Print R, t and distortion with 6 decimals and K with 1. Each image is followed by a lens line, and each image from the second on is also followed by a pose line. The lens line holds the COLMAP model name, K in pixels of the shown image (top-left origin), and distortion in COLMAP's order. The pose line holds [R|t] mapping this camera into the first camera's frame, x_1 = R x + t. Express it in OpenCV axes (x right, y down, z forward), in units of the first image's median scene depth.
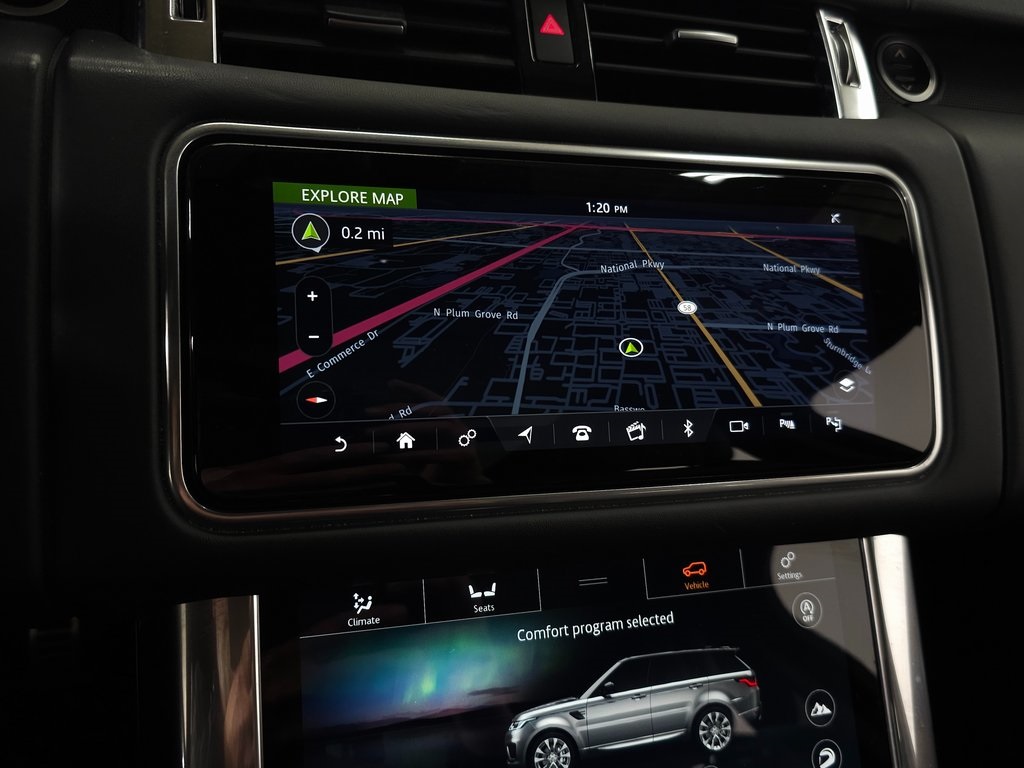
lens RADIAL K [[781.2, 0, 521.4], [0, 781.2, 370.0], [0, 0, 1]] dist [0.033702, -0.038417]
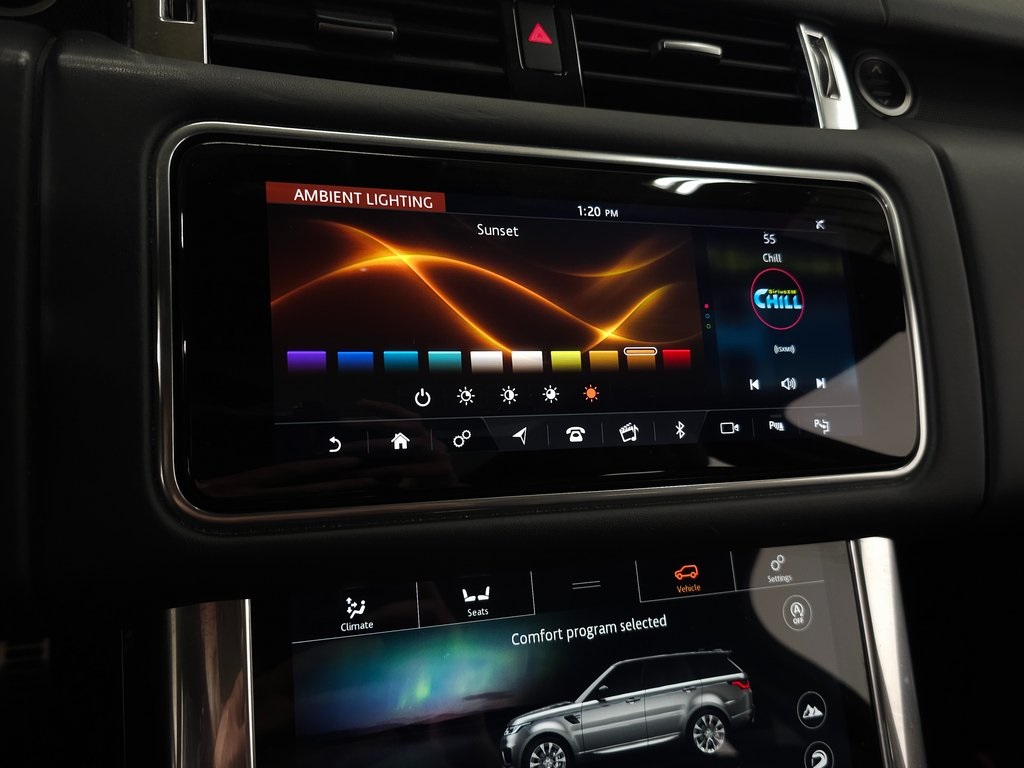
lens RADIAL K [[781.2, 0, 517.6], [0, 781.2, 384.0], [0, 0, 1]] dist [0.033702, -0.038417]
pose [[0.999481, -0.004753, 0.031846, -0.026626], [0.005389, 0.999787, -0.019903, 0.033787], [-0.031745, 0.020065, 0.999295, 0.000897]]
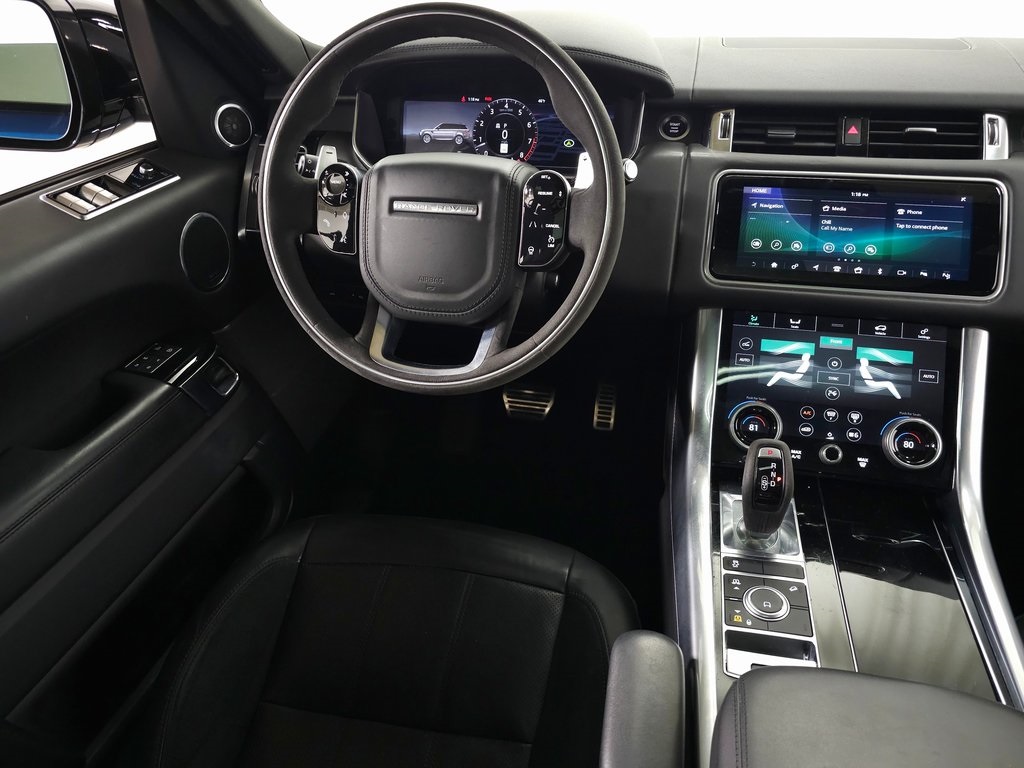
lens RADIAL K [[781.2, 0, 492.0], [0, 781.2, 397.1], [0, 0, 1]] dist [0.033702, -0.038417]
pose [[0.854410, 0.116452, -0.506381, 0.498706], [-0.129316, 0.991555, 0.009834, 0.668033], [0.503250, 0.057081, 0.862254, -2.098695]]
